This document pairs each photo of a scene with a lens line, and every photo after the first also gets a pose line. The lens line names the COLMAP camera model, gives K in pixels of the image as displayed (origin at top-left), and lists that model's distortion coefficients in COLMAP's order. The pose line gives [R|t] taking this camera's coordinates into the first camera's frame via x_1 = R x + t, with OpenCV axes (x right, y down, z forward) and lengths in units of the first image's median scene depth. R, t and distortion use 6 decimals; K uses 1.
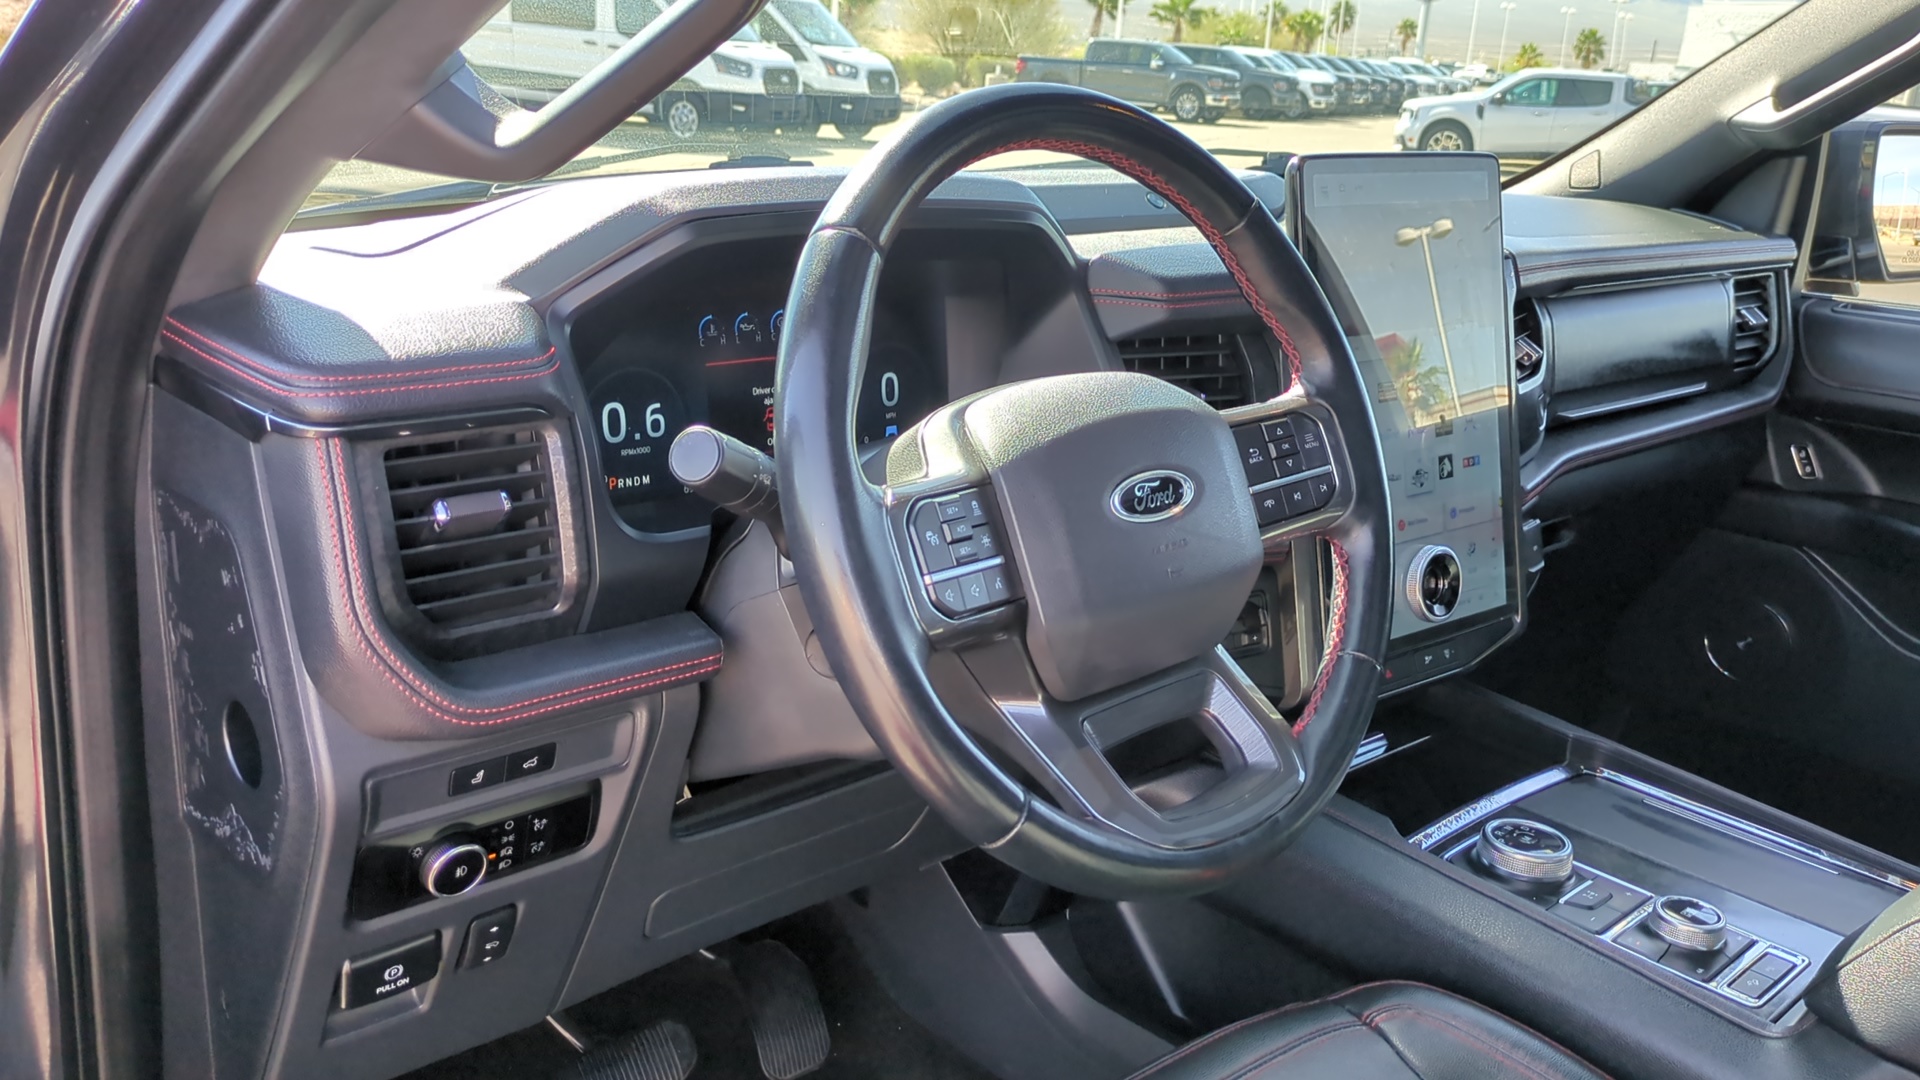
lens RADIAL K [[1636.6, 0, 959.4], [0, 1636.6, 533.7], [0, 0, 1]] dist [0.059673, -0.087444]
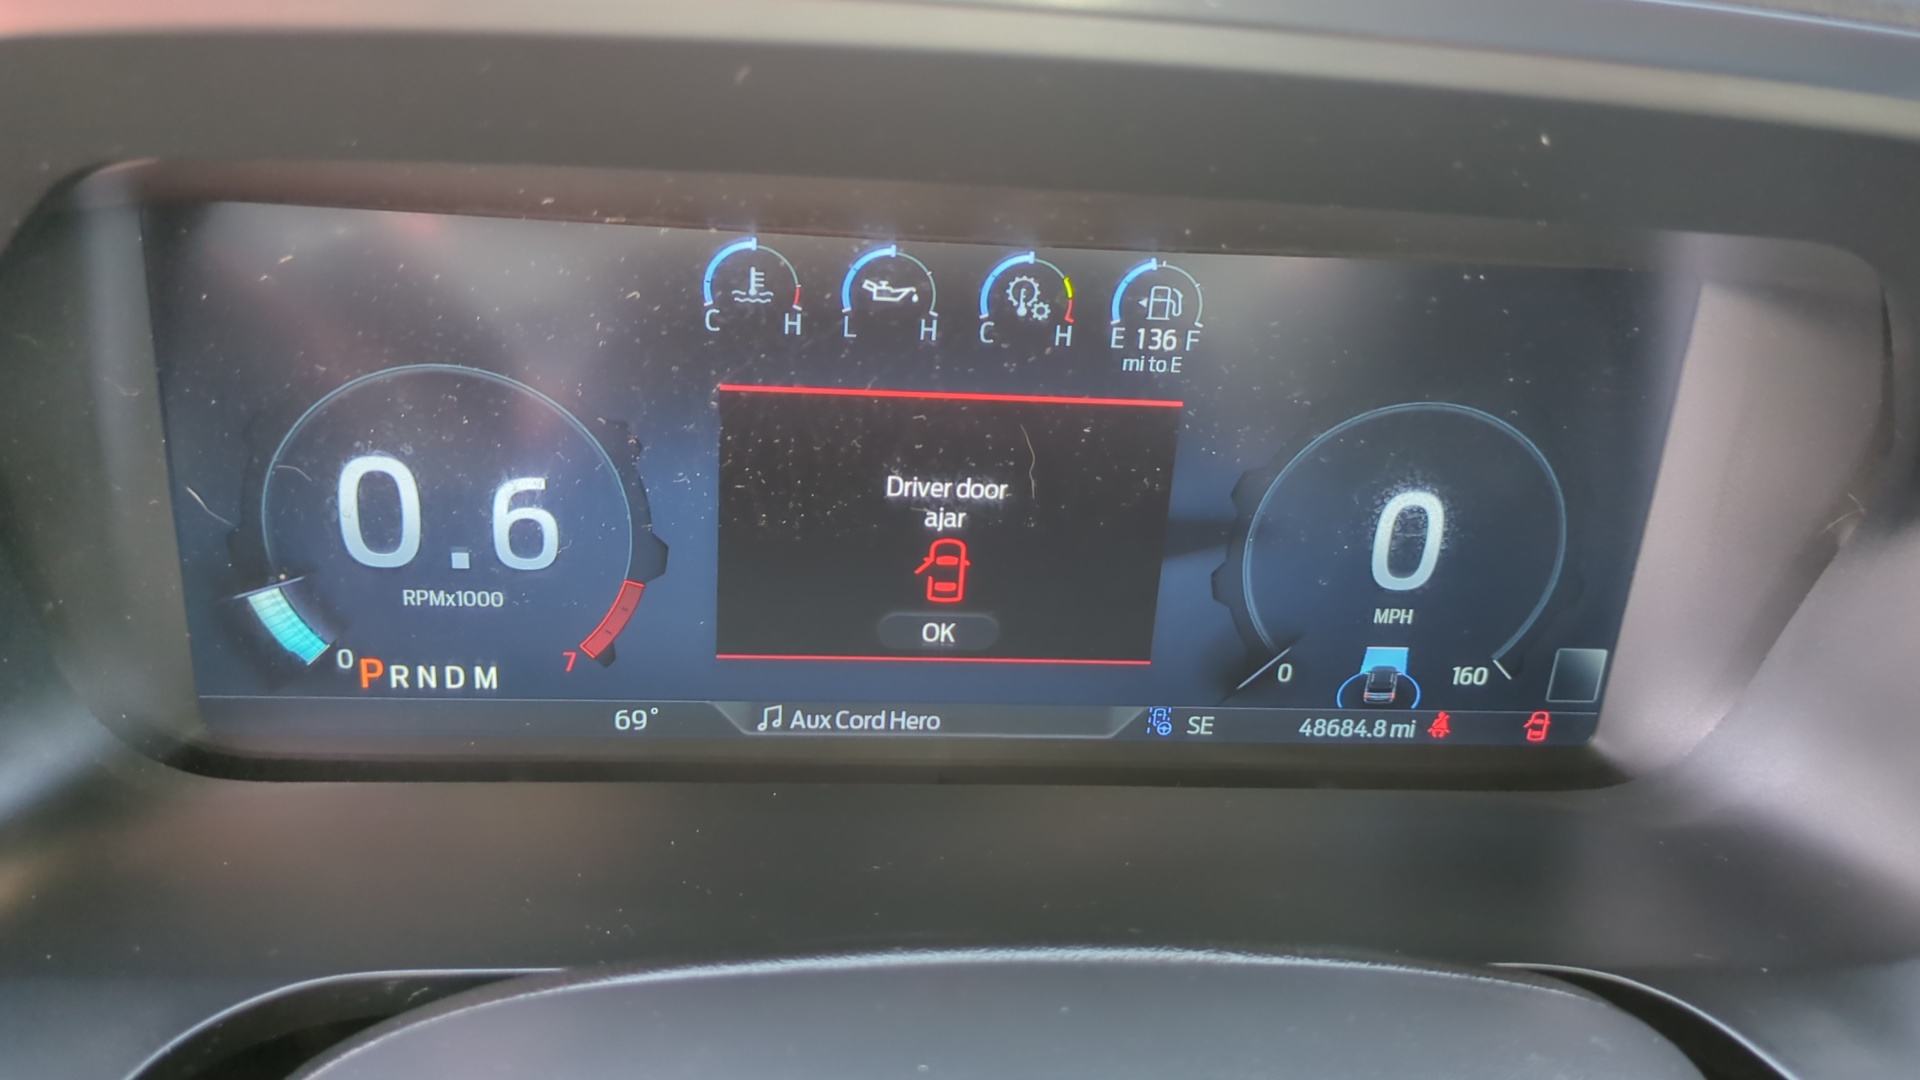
lens RADIAL K [[1636.6, 0, 967.6], [0, 1636.6, 541.3], [0, 0, 1]] dist [0.059673, -0.087444]
pose [[0.795004, 0.308508, -0.522295, 0.043412], [-0.209636, 0.947693, 0.240687, -0.116068], [0.569230, -0.081856, 0.818094, 0.547126]]
